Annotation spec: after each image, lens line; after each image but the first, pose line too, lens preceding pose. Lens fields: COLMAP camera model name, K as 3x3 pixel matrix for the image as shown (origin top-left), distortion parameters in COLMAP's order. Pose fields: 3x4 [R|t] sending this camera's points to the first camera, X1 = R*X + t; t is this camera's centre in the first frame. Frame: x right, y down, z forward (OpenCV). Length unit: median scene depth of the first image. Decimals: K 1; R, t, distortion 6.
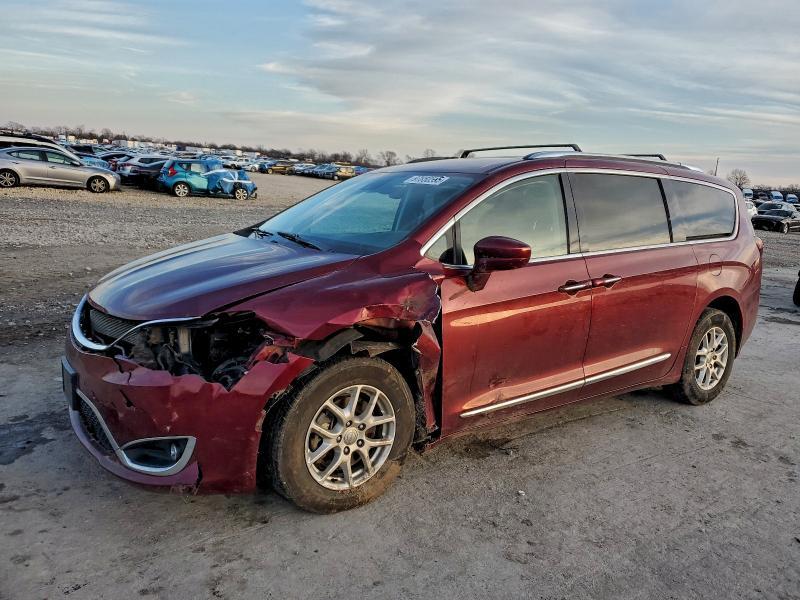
lens RADIAL K [[614.1, 0, 400.0], [0, 614.1, 300.0], [0, 0, 1]] dist [0.040559, 0.000388]
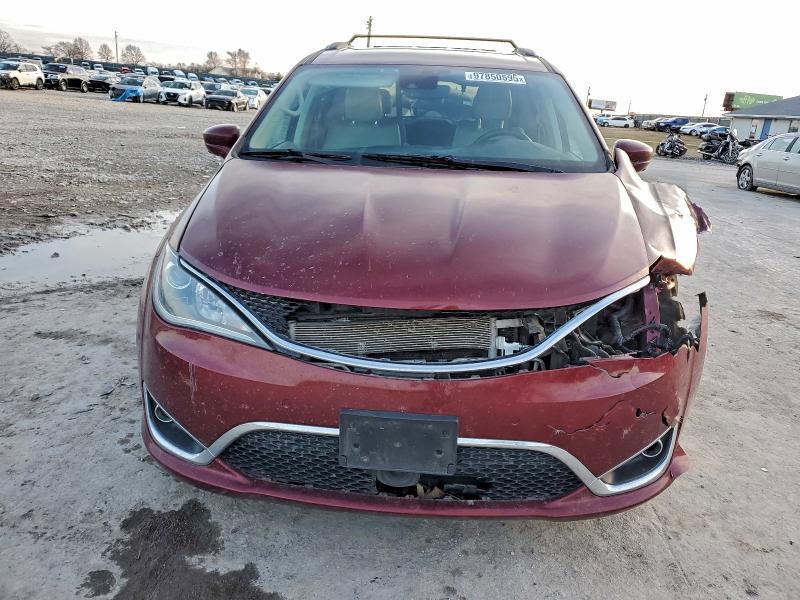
lens RADIAL K [[614.1, 0, 400.0], [0, 614.1, 300.0], [0, 0, 1]] dist [0.040559, 0.000388]
pose [[0.643659, -0.268510, 0.716663, -0.090723], [0.133677, 0.961481, 0.240175, -0.015154], [-0.753548, -0.058790, 0.654759, 0.059165]]
